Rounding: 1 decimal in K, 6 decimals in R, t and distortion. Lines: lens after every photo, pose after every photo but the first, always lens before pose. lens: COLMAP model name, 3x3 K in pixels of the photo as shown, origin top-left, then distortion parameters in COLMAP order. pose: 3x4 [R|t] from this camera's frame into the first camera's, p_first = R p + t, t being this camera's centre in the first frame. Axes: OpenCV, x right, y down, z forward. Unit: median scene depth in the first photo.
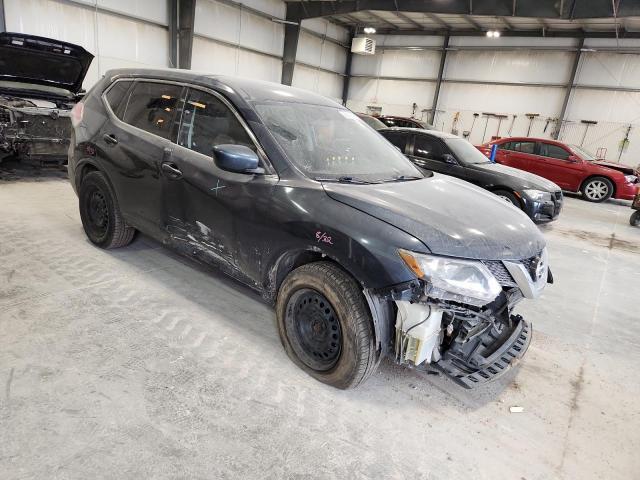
lens RADIAL K [[426.3, 0, 320.0], [0, 426.3, 261.8], [0, 0, 1]] dist [0.001212, 0.000062]
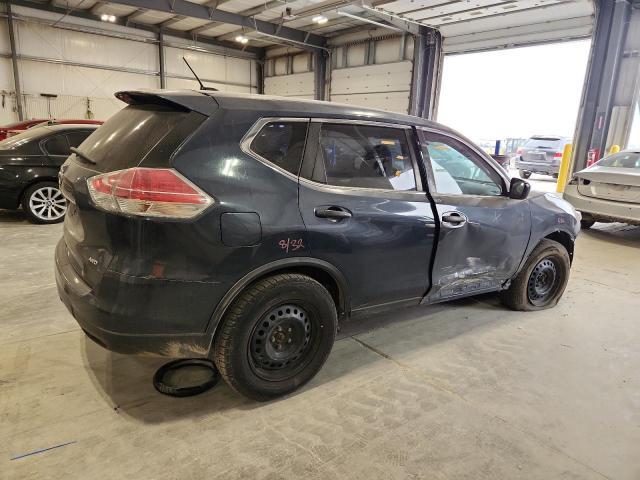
lens RADIAL K [[436.4, 0, 320.0], [0, 436.4, 240.0], [0, 0, 1]] dist [0.005127, 0.001921]
pose [[0.270126, -0.320749, 0.907828, -1.114750], [0.293087, 0.925526, 0.239793, -0.412834], [-0.917132, 0.201298, 0.344016, 0.791401]]
